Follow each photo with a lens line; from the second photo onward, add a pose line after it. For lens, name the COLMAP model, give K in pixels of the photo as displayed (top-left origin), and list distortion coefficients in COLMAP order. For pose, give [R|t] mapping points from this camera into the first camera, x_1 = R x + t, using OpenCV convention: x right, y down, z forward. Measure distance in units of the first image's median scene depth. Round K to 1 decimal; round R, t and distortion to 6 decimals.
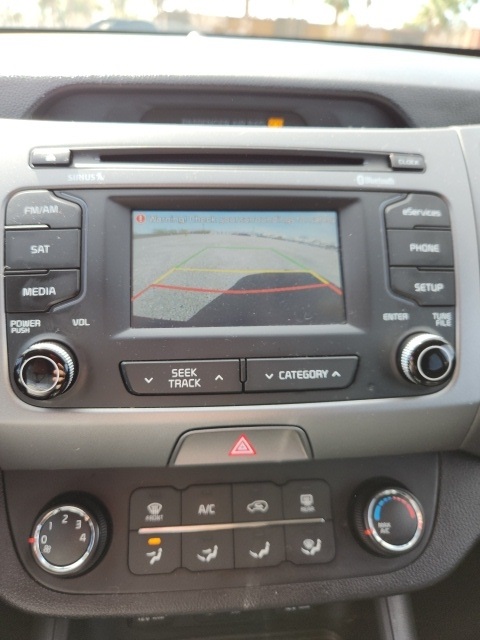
lens RADIAL K [[439.2, 0, 240.0], [0, 439.2, 320.0], [0, 0, 1]] dist [0.023929, -0.003523]
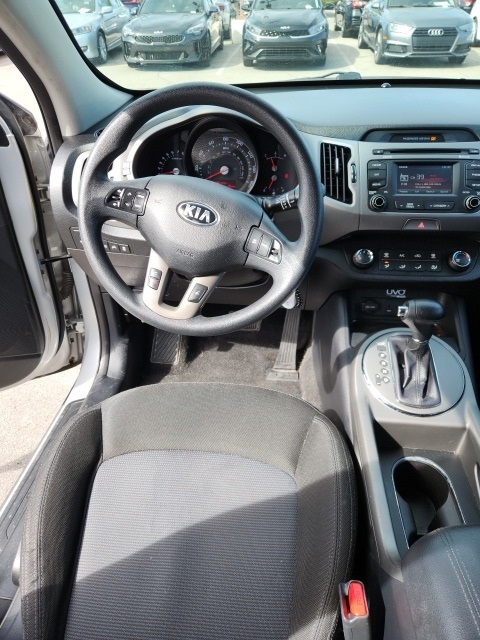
lens RADIAL K [[439.2, 0, 240.0], [0, 439.2, 320.0], [0, 0, 1]] dist [0.023929, -0.003523]
pose [[0.981284, 0.064614, -0.181402, -0.835907], [-0.049706, 0.995092, 0.085558, 0.887164], [0.186040, -0.074940, 0.979680, -3.331575]]
